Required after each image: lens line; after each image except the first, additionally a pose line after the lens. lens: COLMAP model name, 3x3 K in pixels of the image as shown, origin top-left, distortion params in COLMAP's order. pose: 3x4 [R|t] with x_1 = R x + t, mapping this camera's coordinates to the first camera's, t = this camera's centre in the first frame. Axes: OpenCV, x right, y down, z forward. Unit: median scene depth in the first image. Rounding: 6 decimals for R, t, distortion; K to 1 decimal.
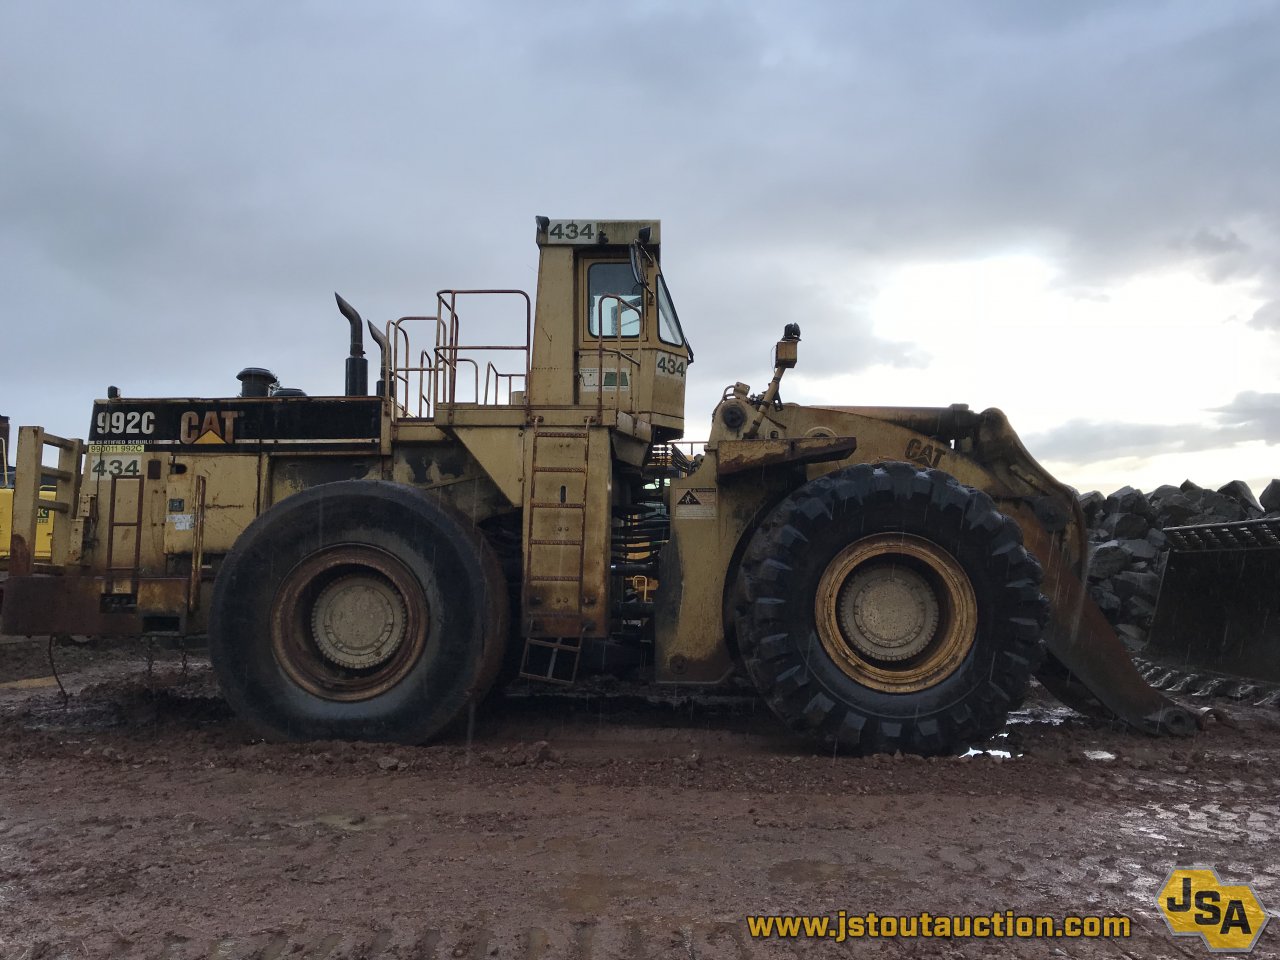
lens RADIAL K [[1106.4, 0, 640.0], [0, 1106.4, 480.0], [0, 0, 1]] dist [0.127067, -0.312856]
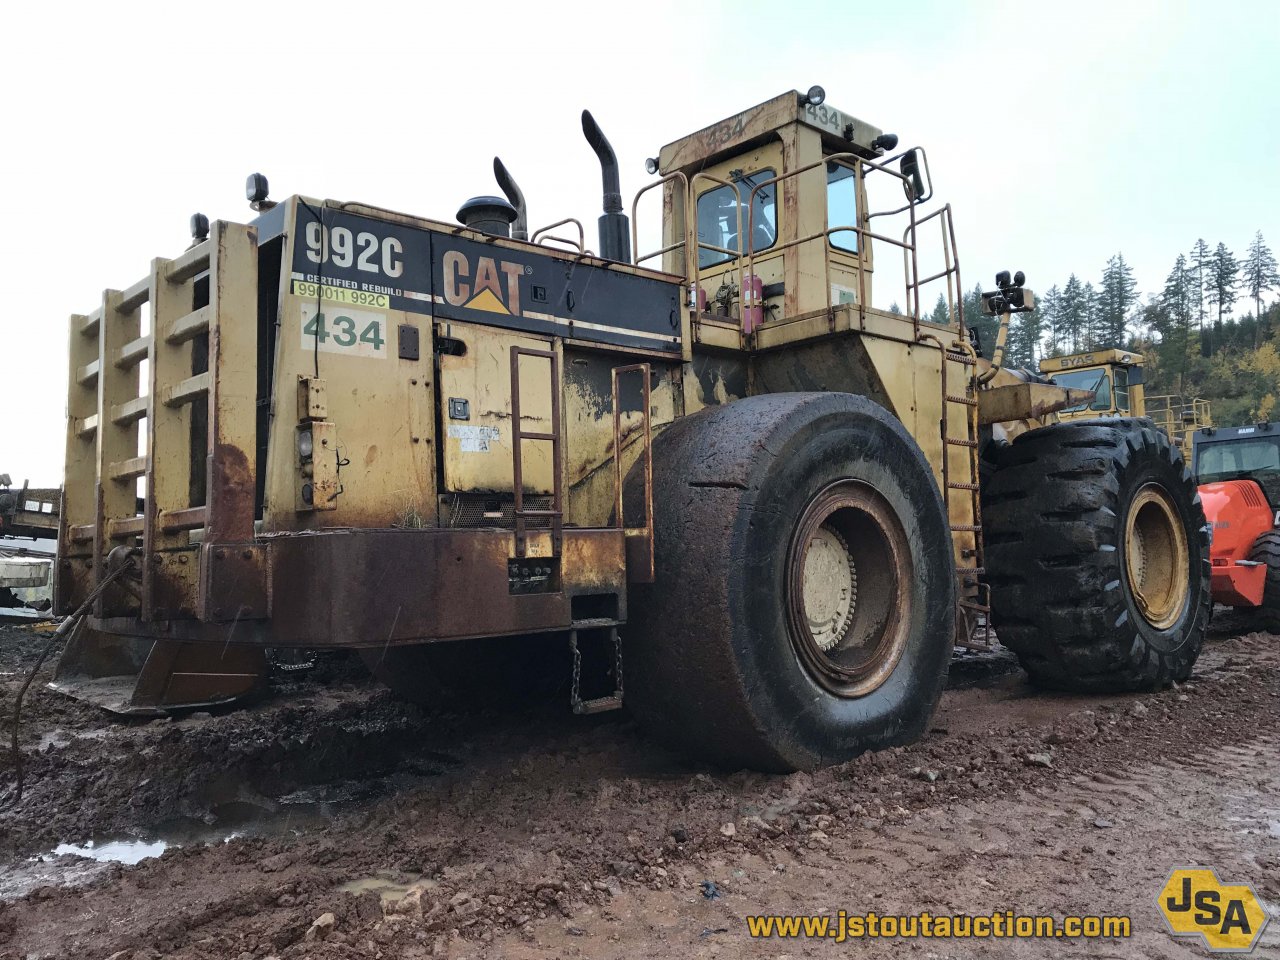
lens RADIAL K [[1106.4, 0, 640.0], [0, 1106.4, 480.0], [0, 0, 1]] dist [0.127067, -0.312856]
pose [[0.674049, 0.028052, 0.738154, -0.767378], [-0.039740, 0.999209, -0.001684, 0.055857], [-0.737617, -0.028199, 0.674631, 0.534823]]
